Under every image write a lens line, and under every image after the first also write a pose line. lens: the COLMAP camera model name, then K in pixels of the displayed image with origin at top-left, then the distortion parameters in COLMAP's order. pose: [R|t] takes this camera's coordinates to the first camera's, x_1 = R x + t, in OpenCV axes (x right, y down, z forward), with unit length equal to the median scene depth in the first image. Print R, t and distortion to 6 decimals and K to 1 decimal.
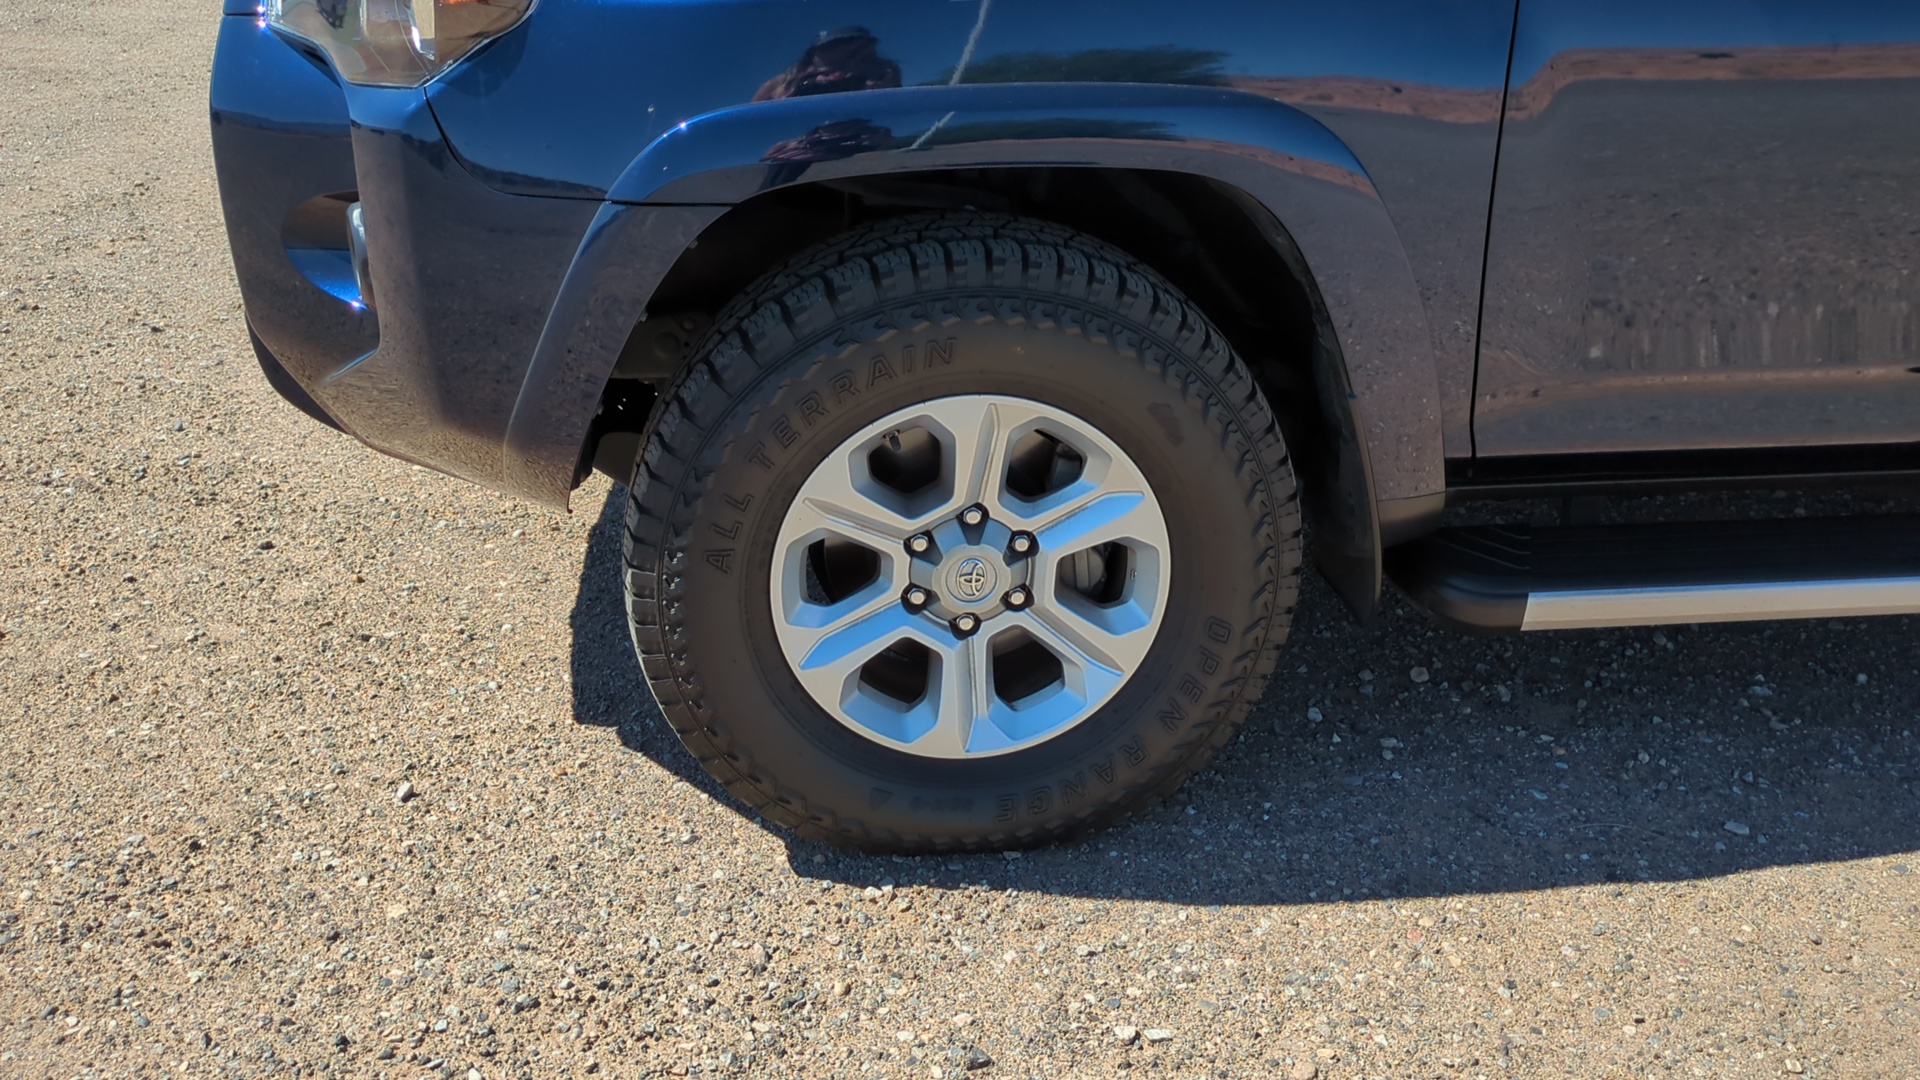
lens RADIAL K [[1629.0, 0, 973.5], [0, 1629.0, 529.3], [0, 0, 1]] dist [0.058487, -0.059500]
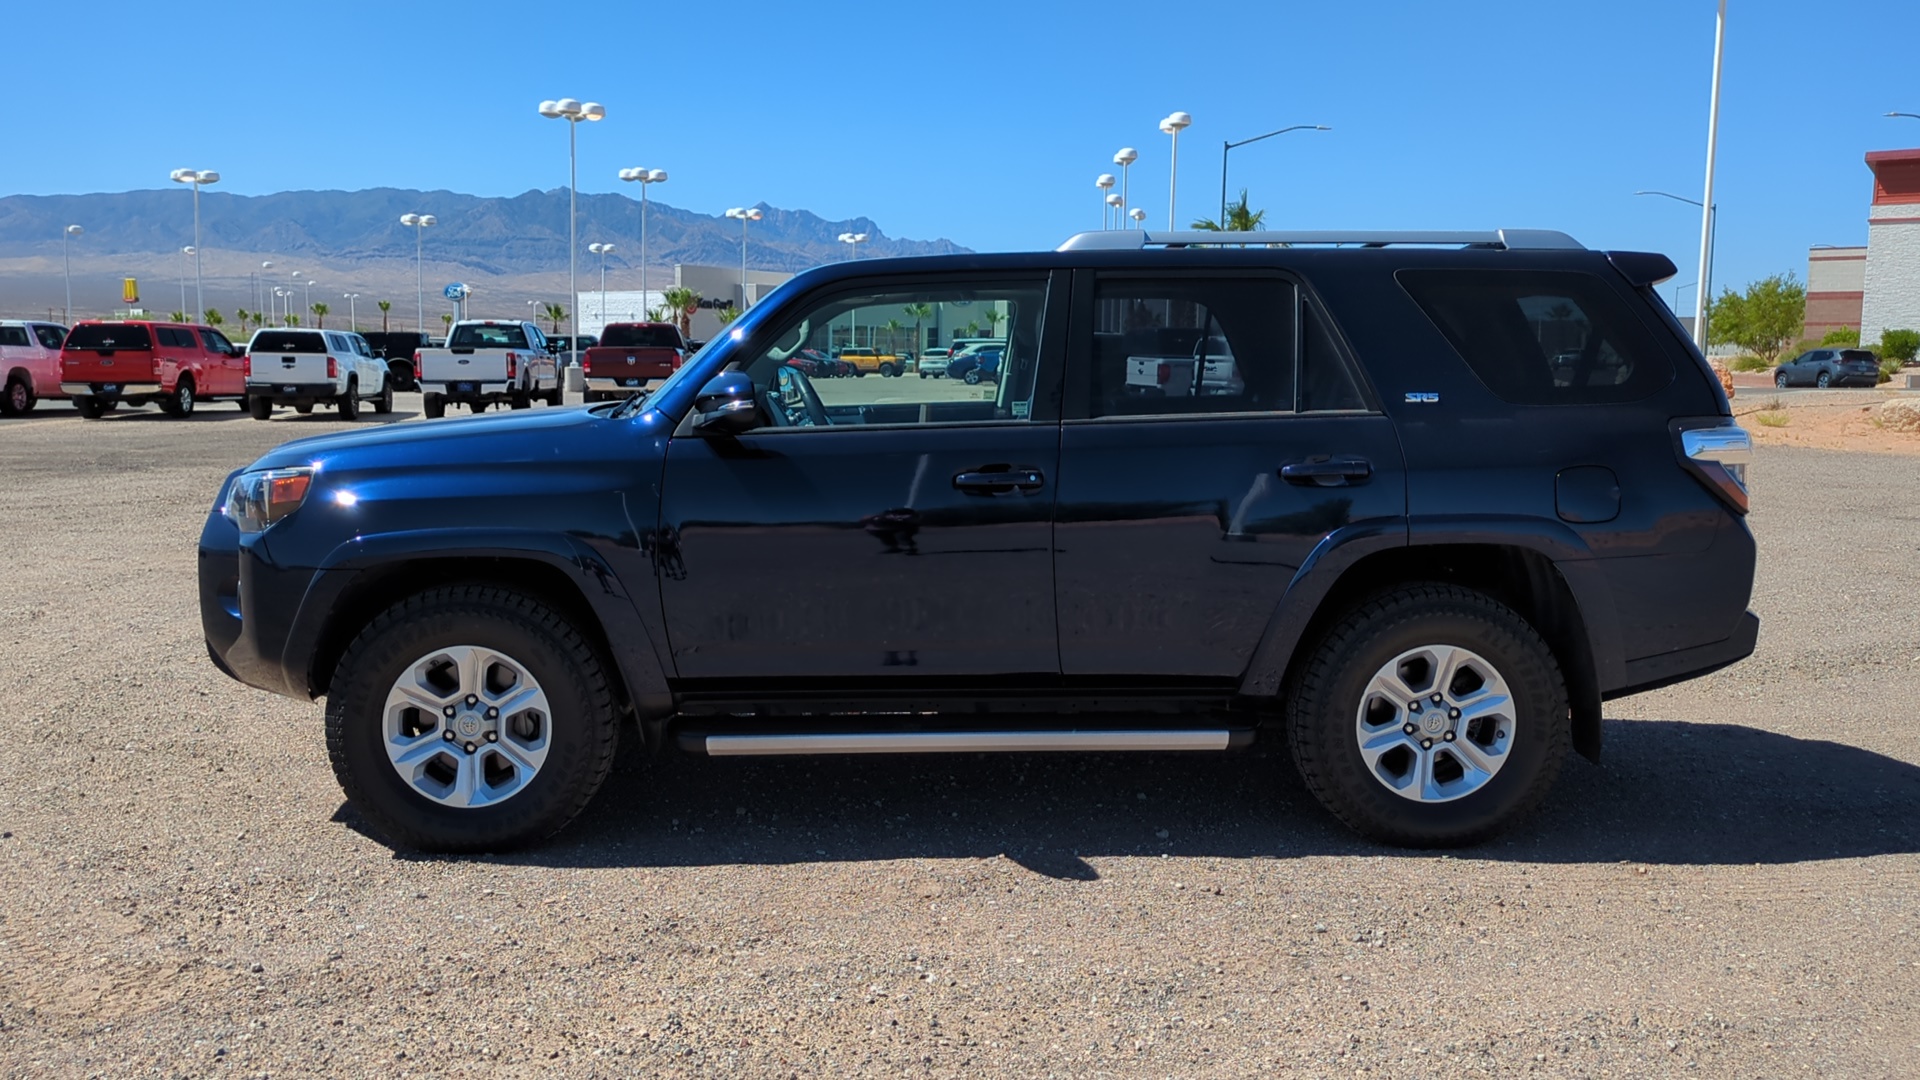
lens RADIAL K [[1632.3, 0, 978.2], [0, 1632.3, 533.7], [0, 0, 1]] dist [0.035631, -0.022846]
pose [[0.997403, -0.009712, -0.071369, 0.926190], [-0.012763, 0.951356, -0.307828, 0.496823], [0.070887, 0.307939, 0.948762, -1.341350]]
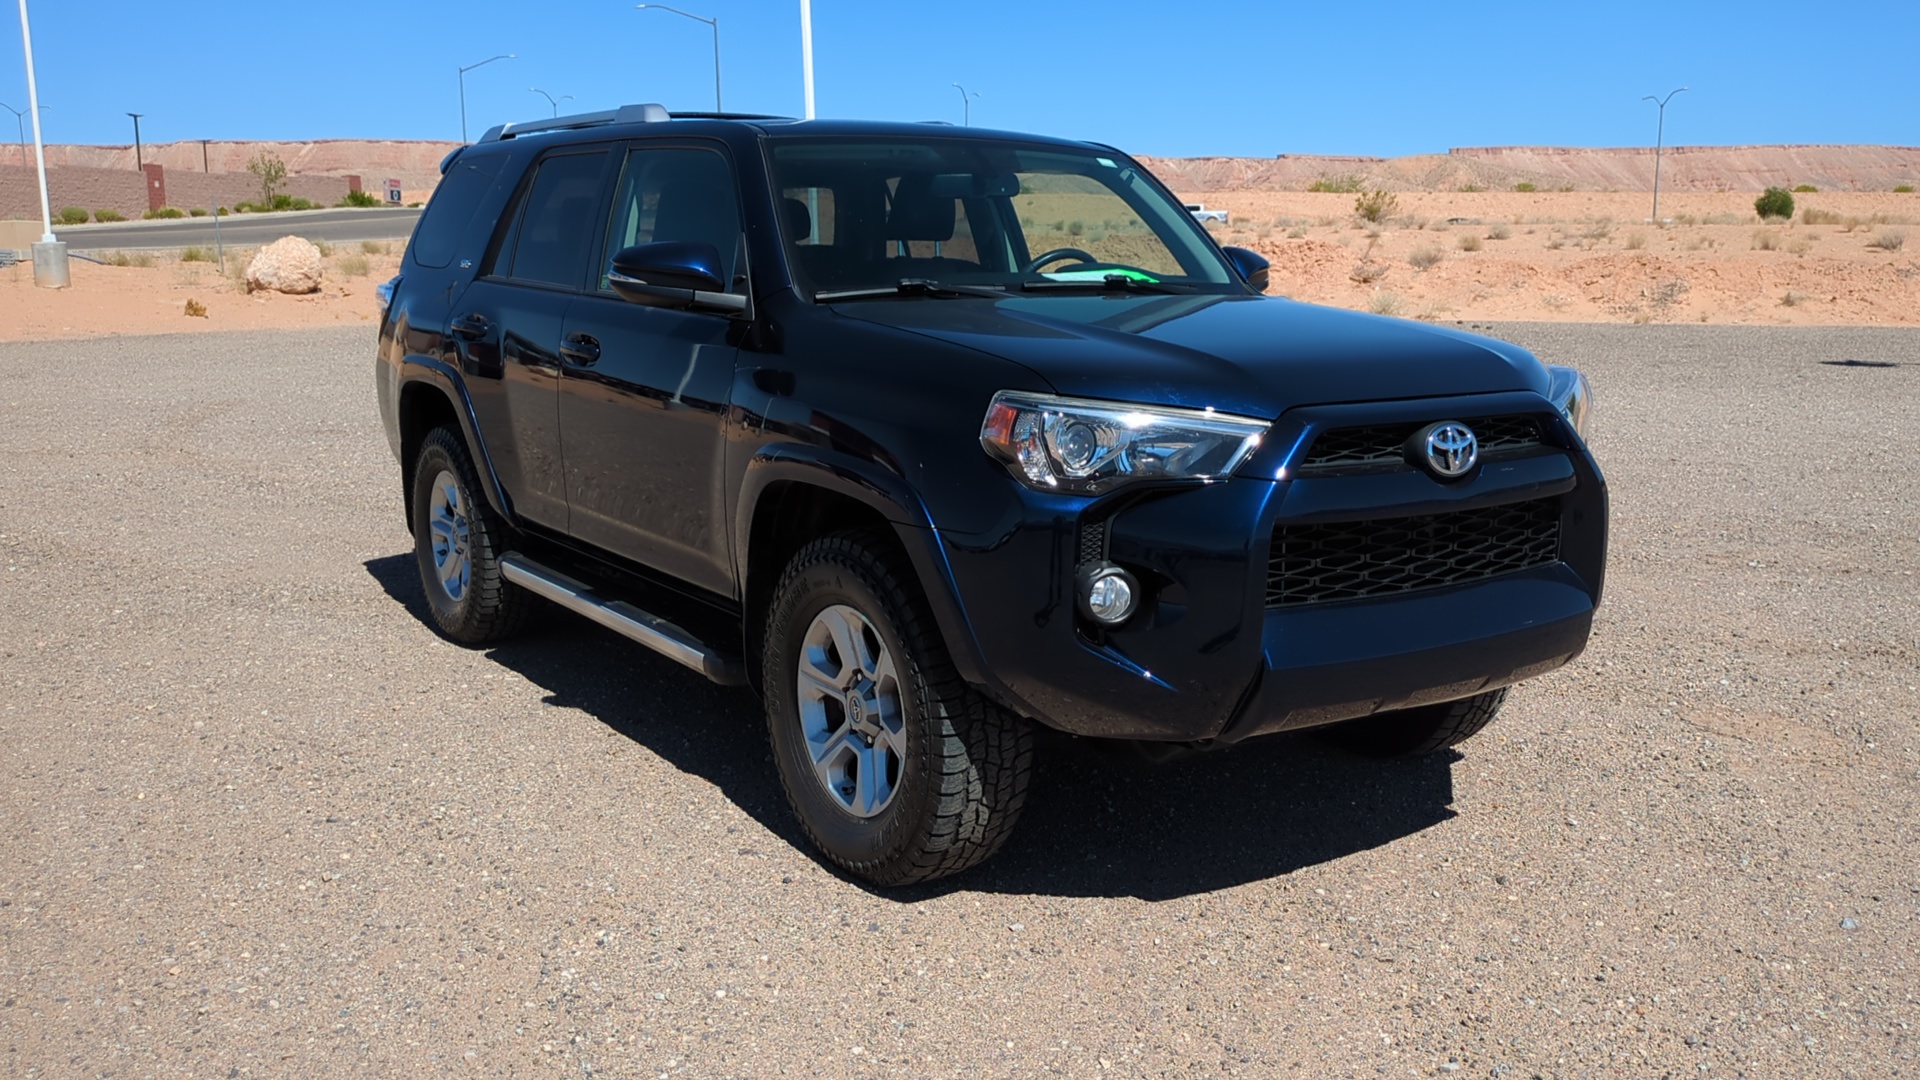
lens RADIAL K [[1632.3, 0, 978.2], [0, 1632.3, 533.7], [0, 0, 1]] dist [0.035631, -0.022846]
pose [[-0.457457, -0.174216, 0.871999, -1.779487], [0.352325, 0.864855, 0.357621, -1.138896], [-0.816456, 0.470823, -0.334253, 2.239779]]
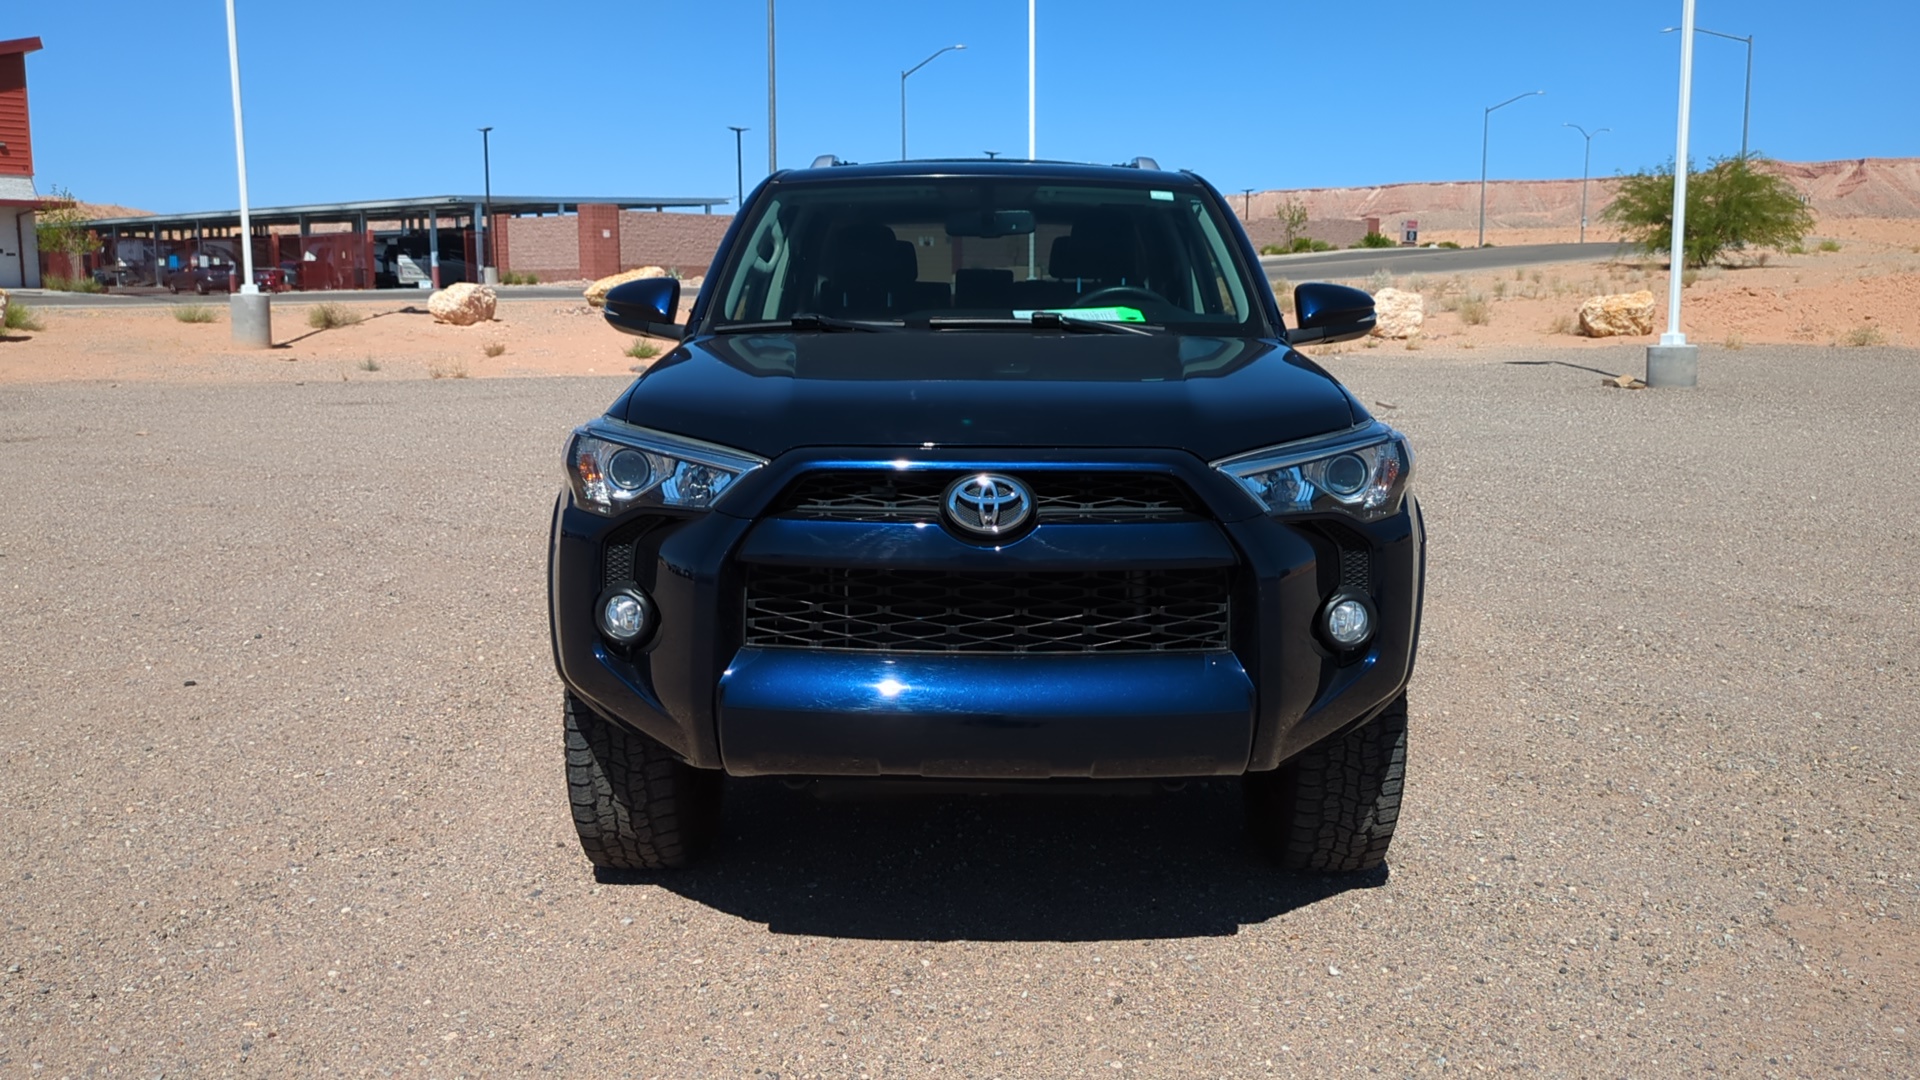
lens RADIAL K [[1632.3, 0, 978.2], [0, 1632.3, 533.7], [0, 0, 1]] dist [0.035631, -0.022846]
pose [[0.133879, -0.169590, 0.976379, -2.030747], [0.405147, 0.908516, 0.102250, -0.566003], [-0.904396, 0.381888, 0.190340, 0.943205]]
